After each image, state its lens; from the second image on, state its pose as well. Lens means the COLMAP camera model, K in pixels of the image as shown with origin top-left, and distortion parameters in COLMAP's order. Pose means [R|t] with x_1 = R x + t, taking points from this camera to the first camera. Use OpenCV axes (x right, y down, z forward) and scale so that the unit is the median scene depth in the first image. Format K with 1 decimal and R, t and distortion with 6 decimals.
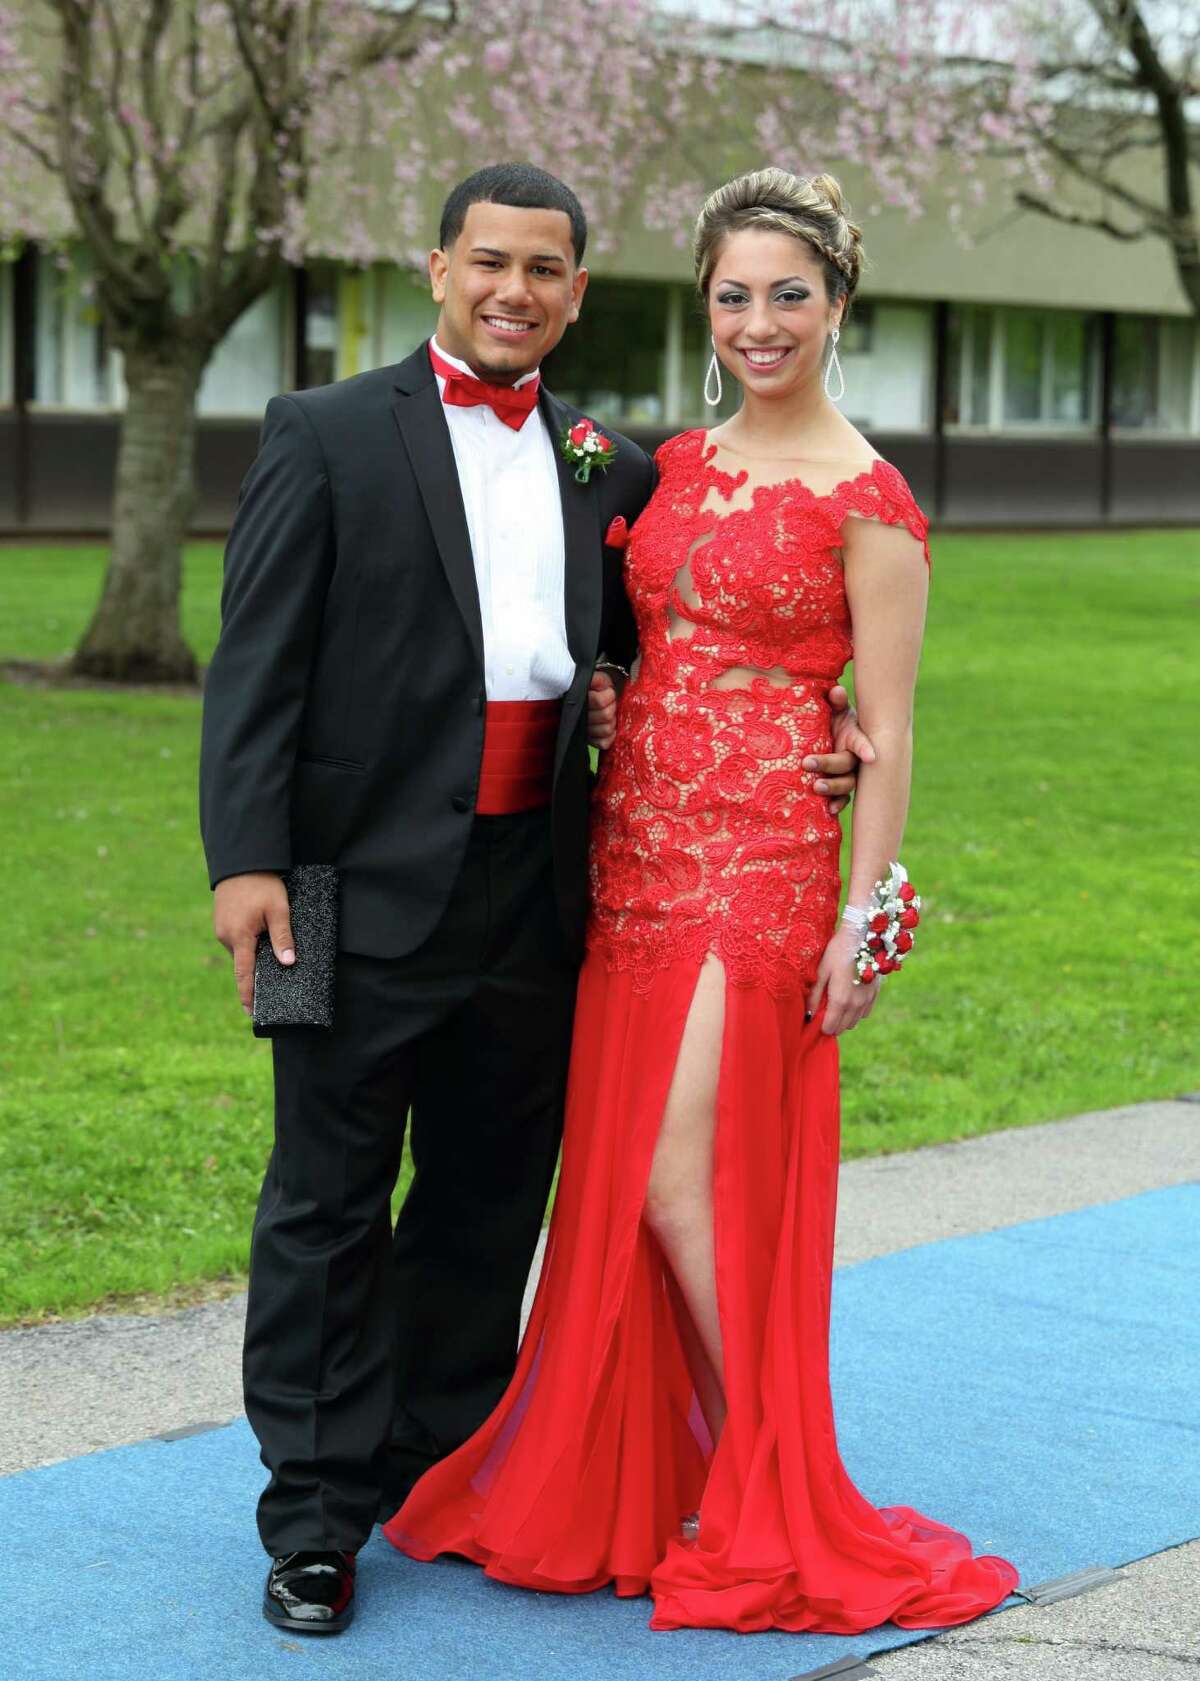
lens RADIAL K [[3923.5, 0, 655.1], [0, 3923.5, 742.3], [0, 0, 1]] dist [0.097277, 0.970956]
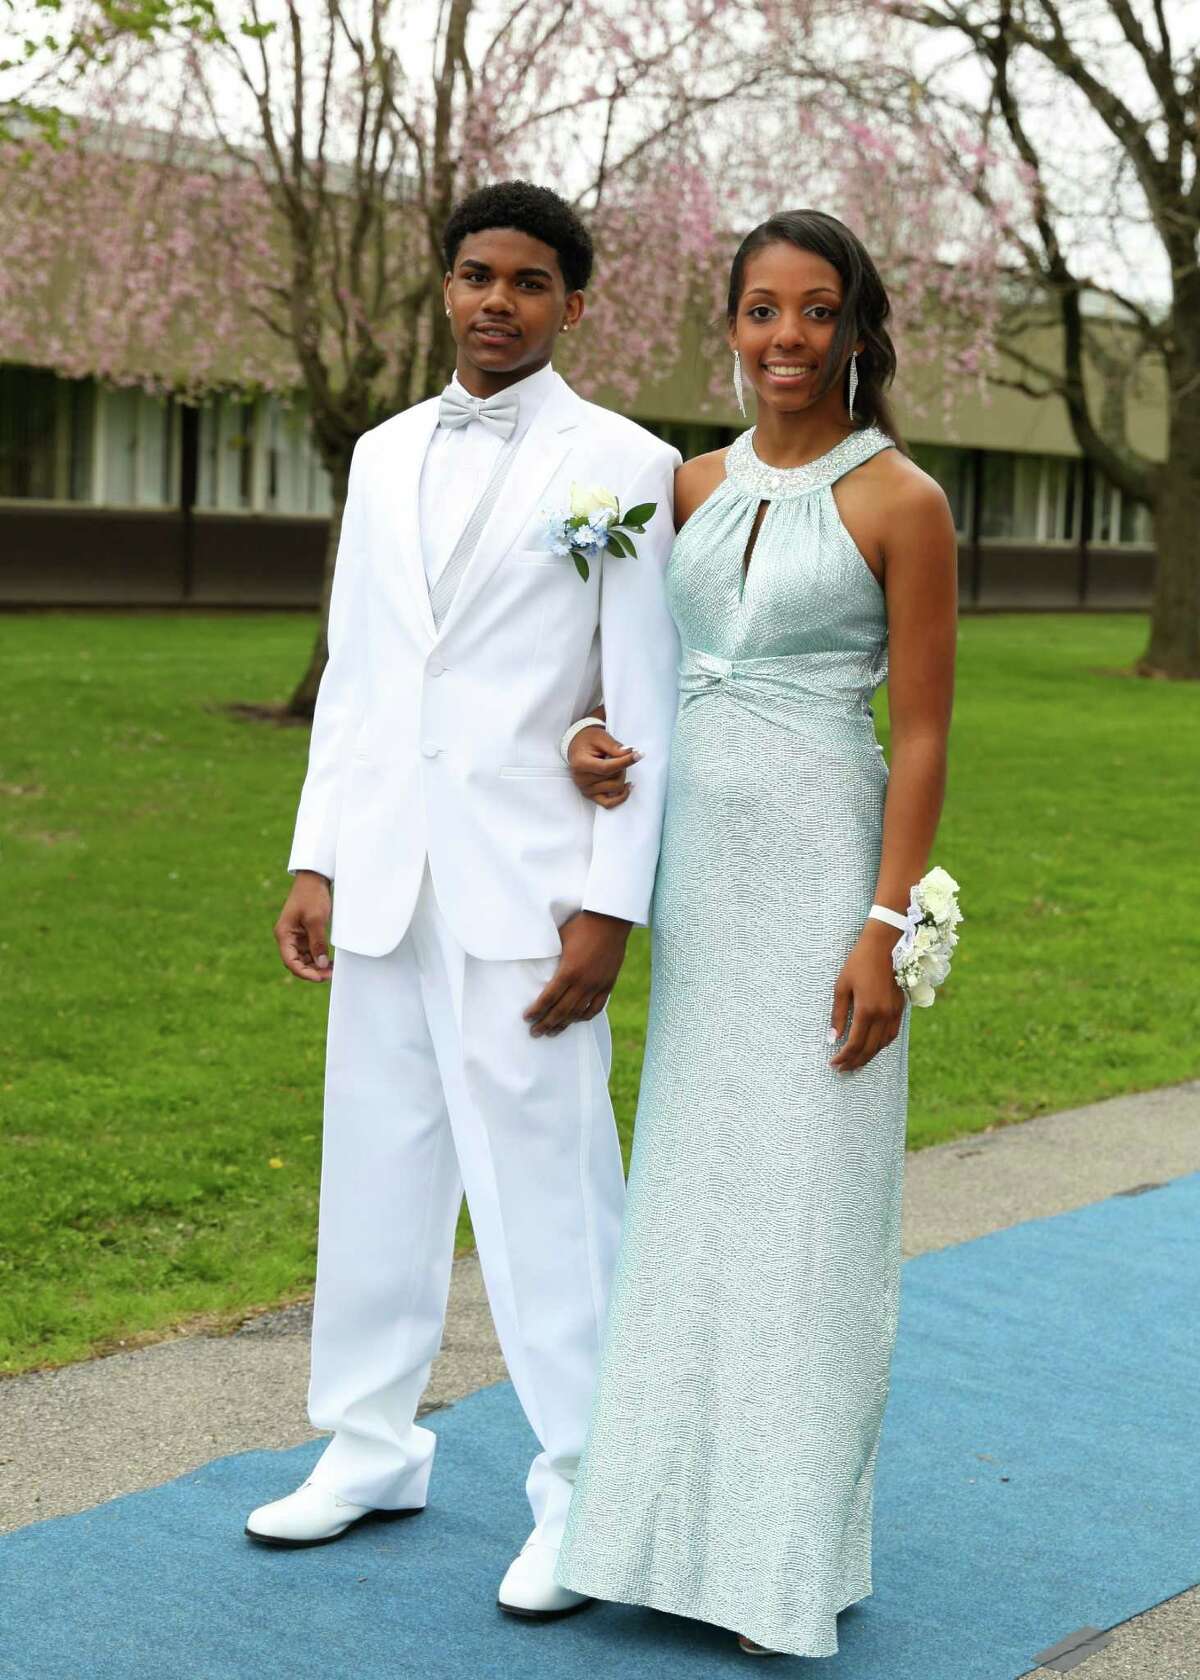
lens RADIAL K [[2980.3, 0, 547.0], [0, 2980.3, 779.3], [0, 0, 1]] dist [0.082389, 0.077545]
pose [[0.999262, 0.012557, 0.036290, -0.165563], [-0.012765, 0.999903, 0.005513, -0.004051], [-0.036217, -0.005972, 0.999326, -0.009519]]
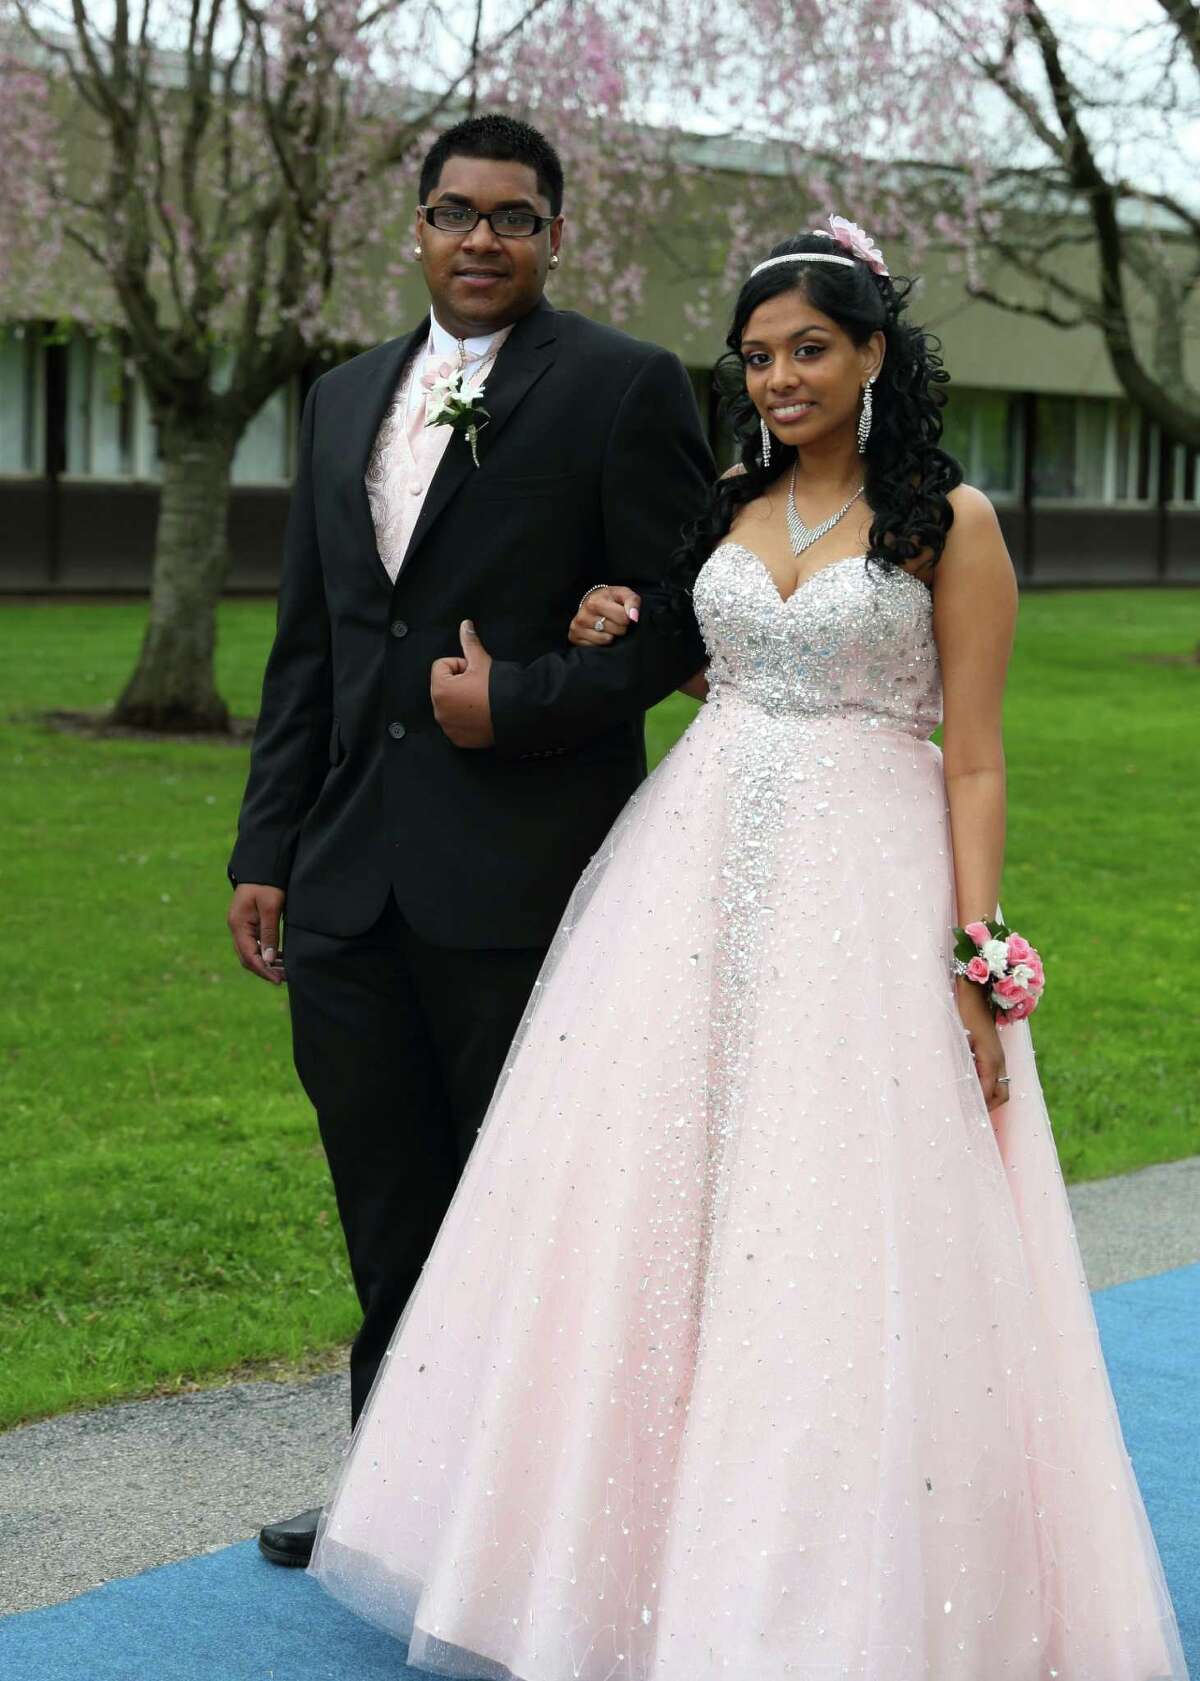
lens RADIAL K [[3440.8, 0, 550.4], [0, 3440.8, 704.7], [0, 0, 1]] dist [0.080937, 0.463843]
pose [[0.999997, 0.002040, -0.001151, -0.045709], [-0.002061, 0.999822, -0.018746, -0.008690], [0.001113, 0.018749, 0.999824, 0.086686]]
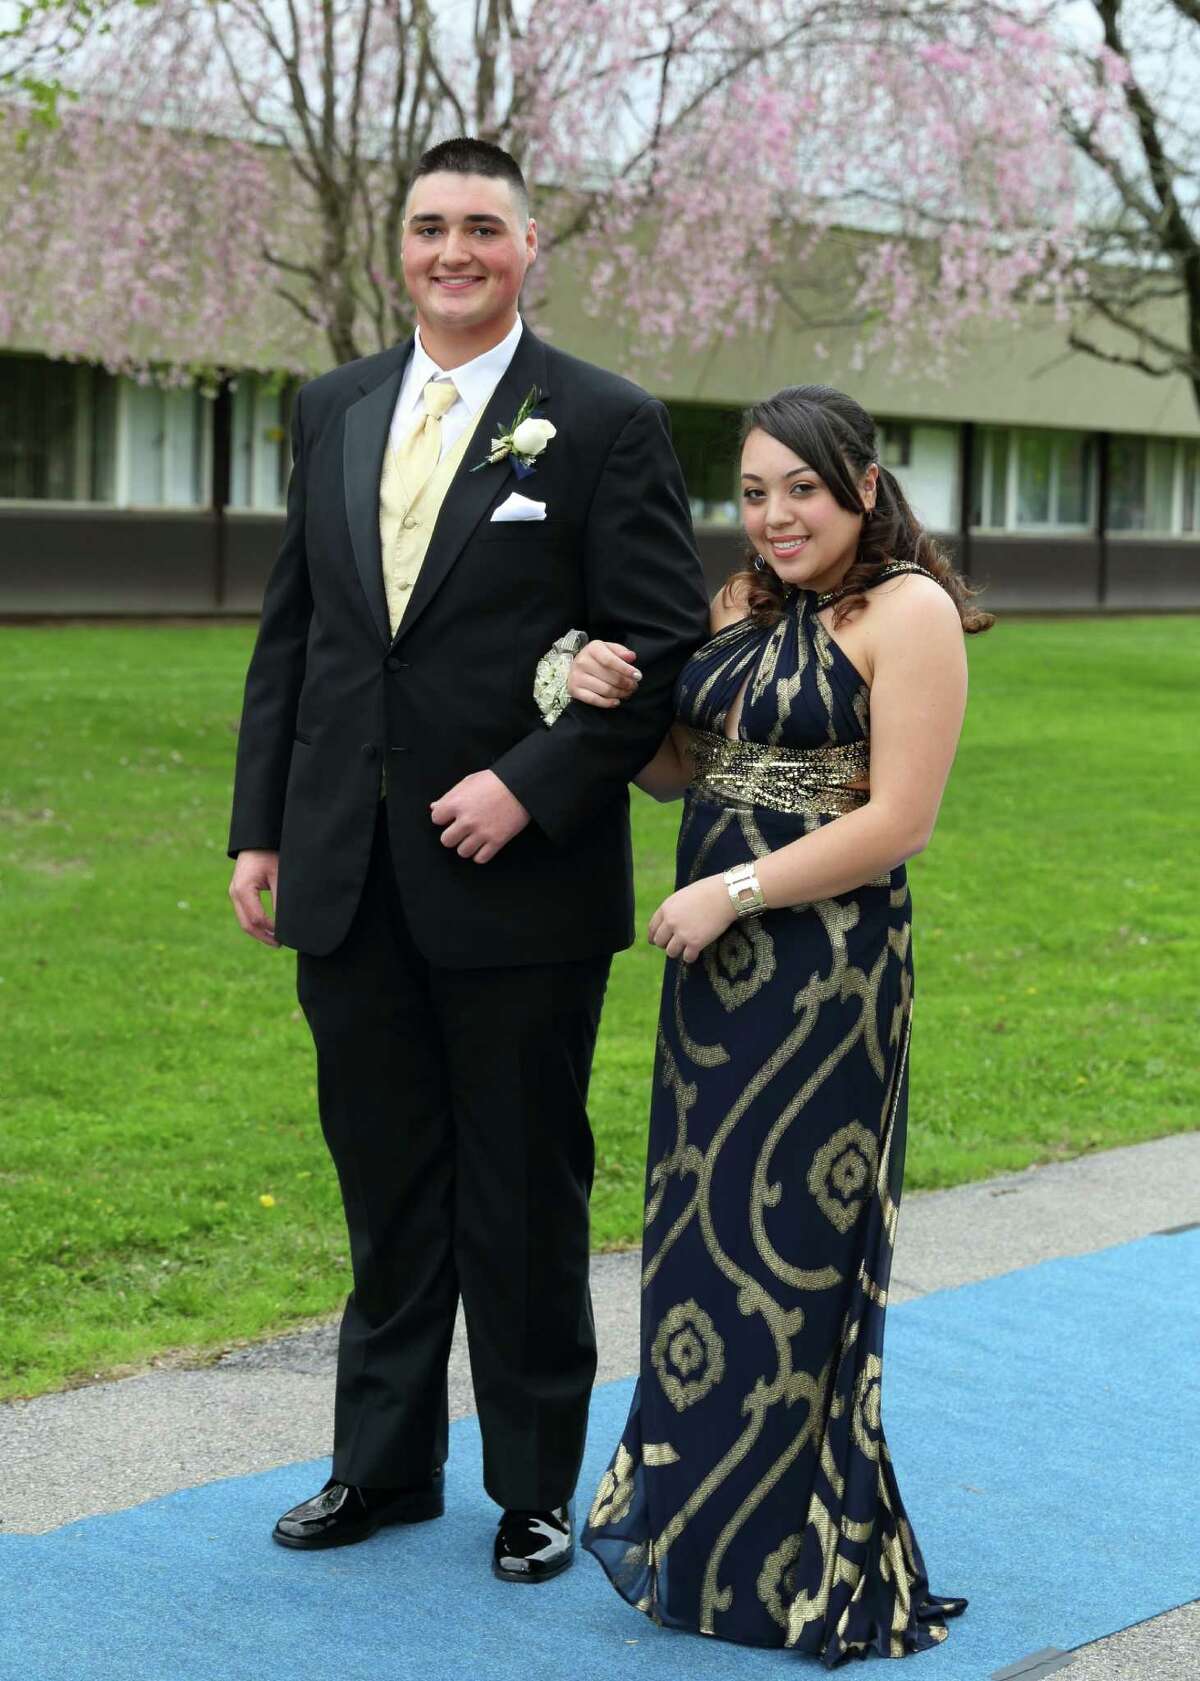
lens RADIAL K [[3412.2, 0, 512.6], [0, 3412.2, 752.7], [0, 0, 1]] dist [0.118089, 0.068998]
pose [[0.999959, 0.006080, -0.006783, -0.140175], [-0.006151, 0.999926, -0.010501, -0.001870], [0.006719, 0.010542, 0.999922, -0.085661]]
